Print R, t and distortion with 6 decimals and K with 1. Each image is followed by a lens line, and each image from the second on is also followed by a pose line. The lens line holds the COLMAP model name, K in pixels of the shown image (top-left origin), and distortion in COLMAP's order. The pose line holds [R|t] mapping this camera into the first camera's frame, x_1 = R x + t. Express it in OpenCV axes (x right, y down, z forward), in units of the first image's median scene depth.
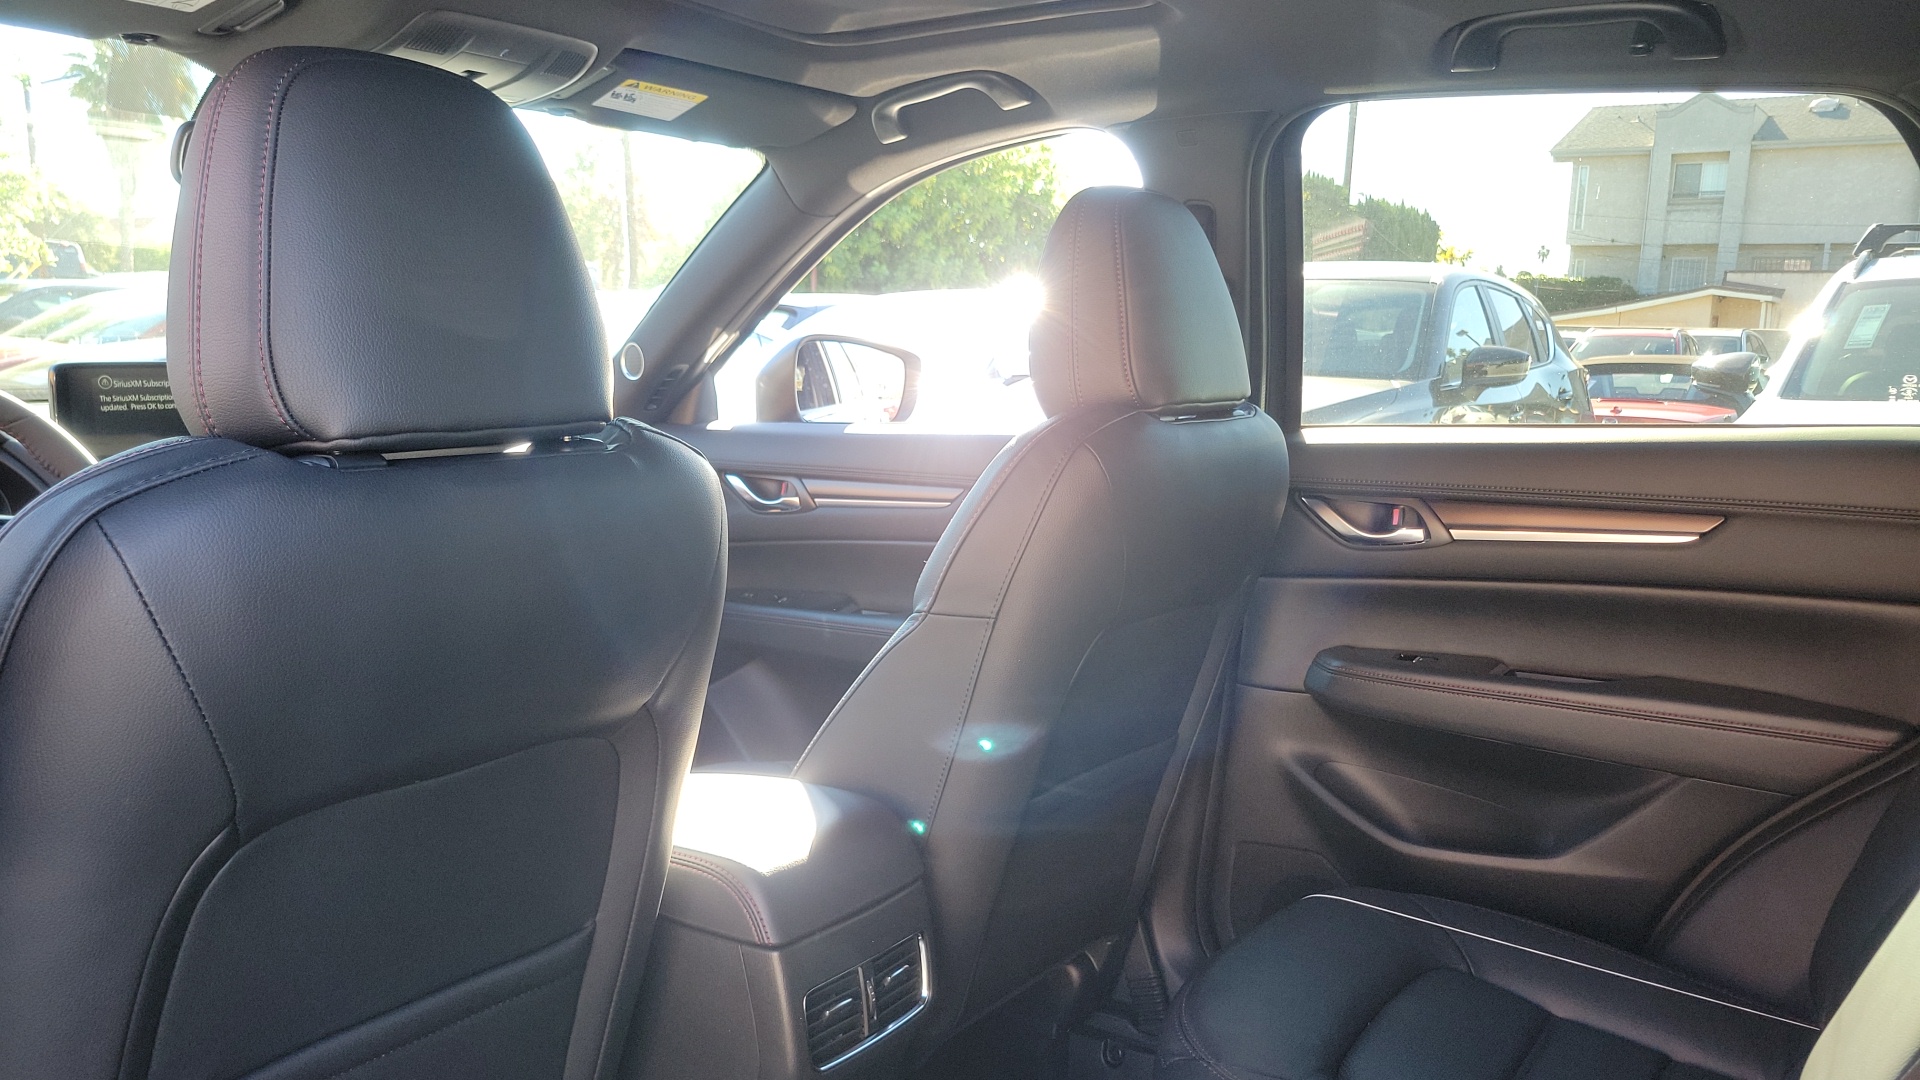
lens RADIAL K [[1415.6, 0, 953.0], [0, 1415.6, 537.8], [0, 0, 1]] dist [0.007900, -0.010410]
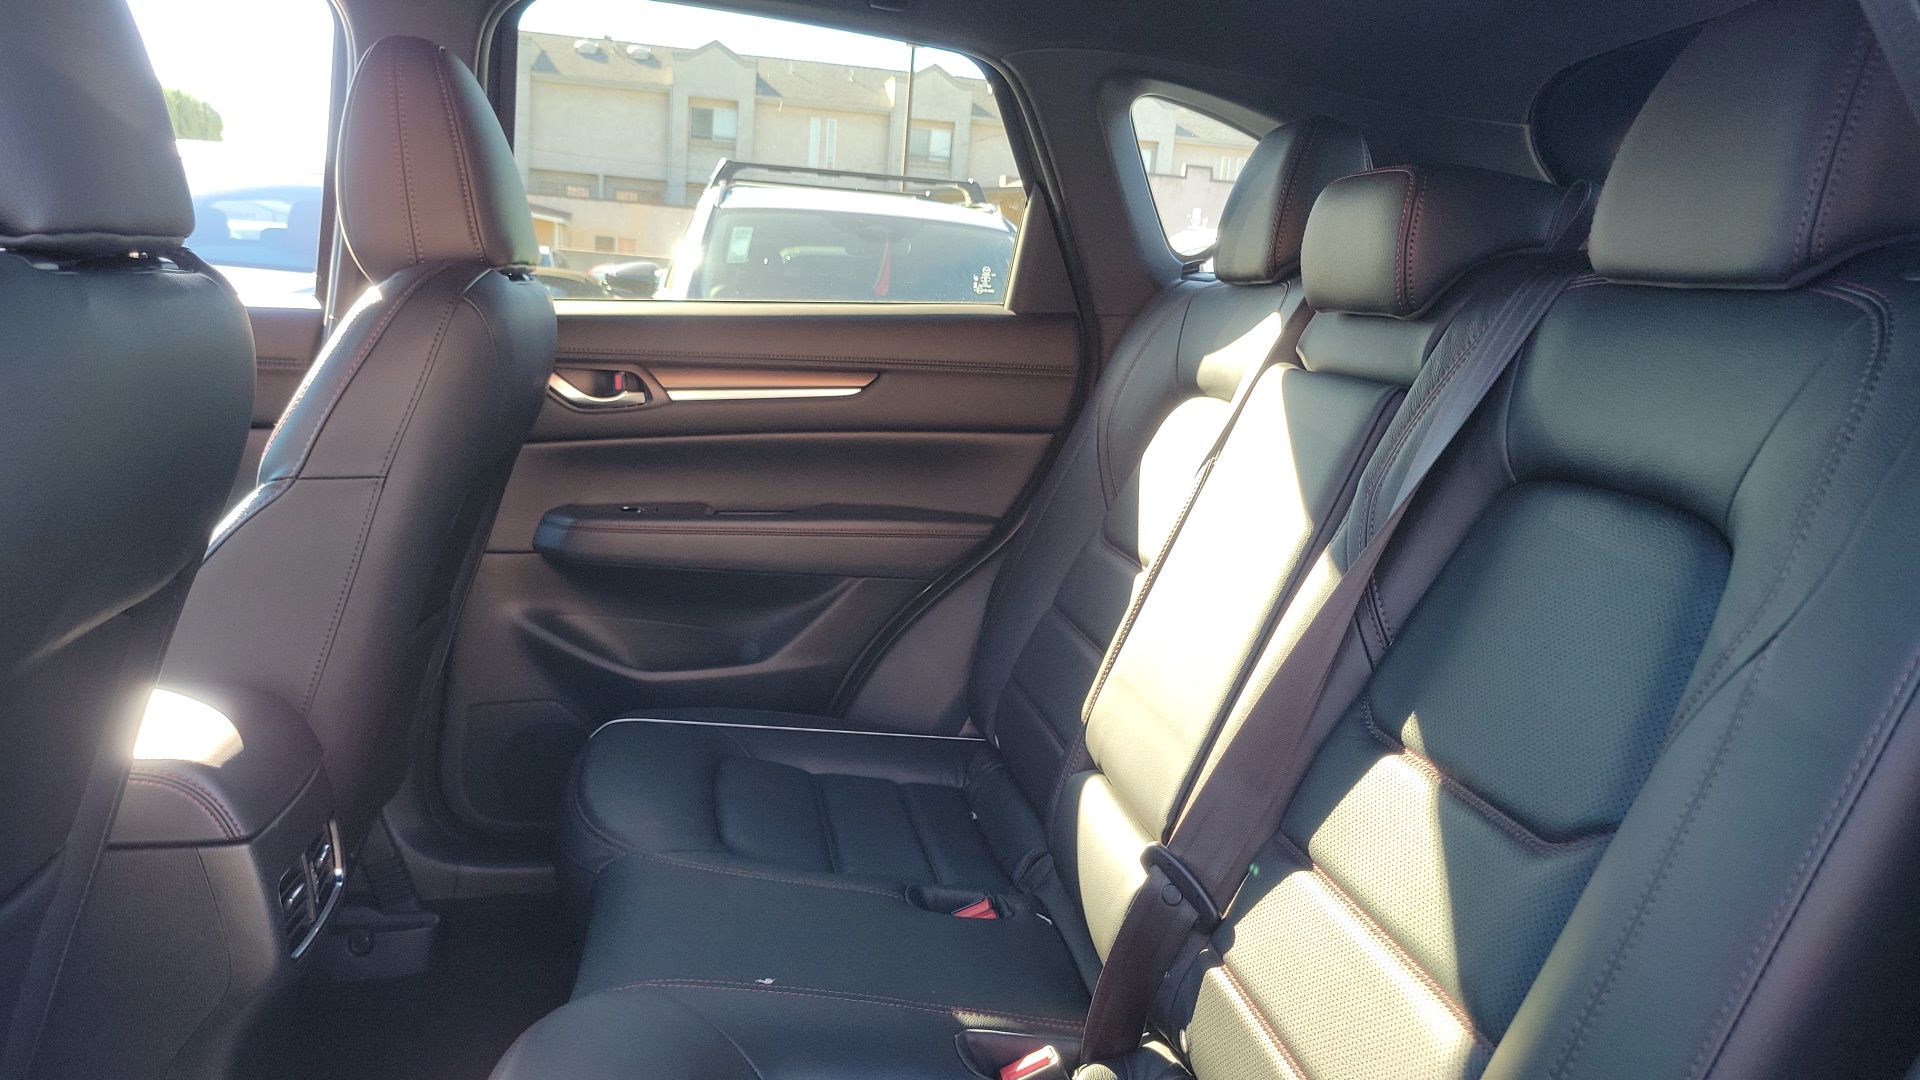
lens RADIAL K [[1415.6, 0, 945.8], [0, 1415.6, 537.6], [0, 0, 1]] dist [0.007900, -0.010410]
pose [[0.720539, -0.091606, 0.687337, -0.280239], [0.047867, 0.995442, 0.082490, 0.027625], [-0.691760, -0.026537, 0.721640, 0.019343]]
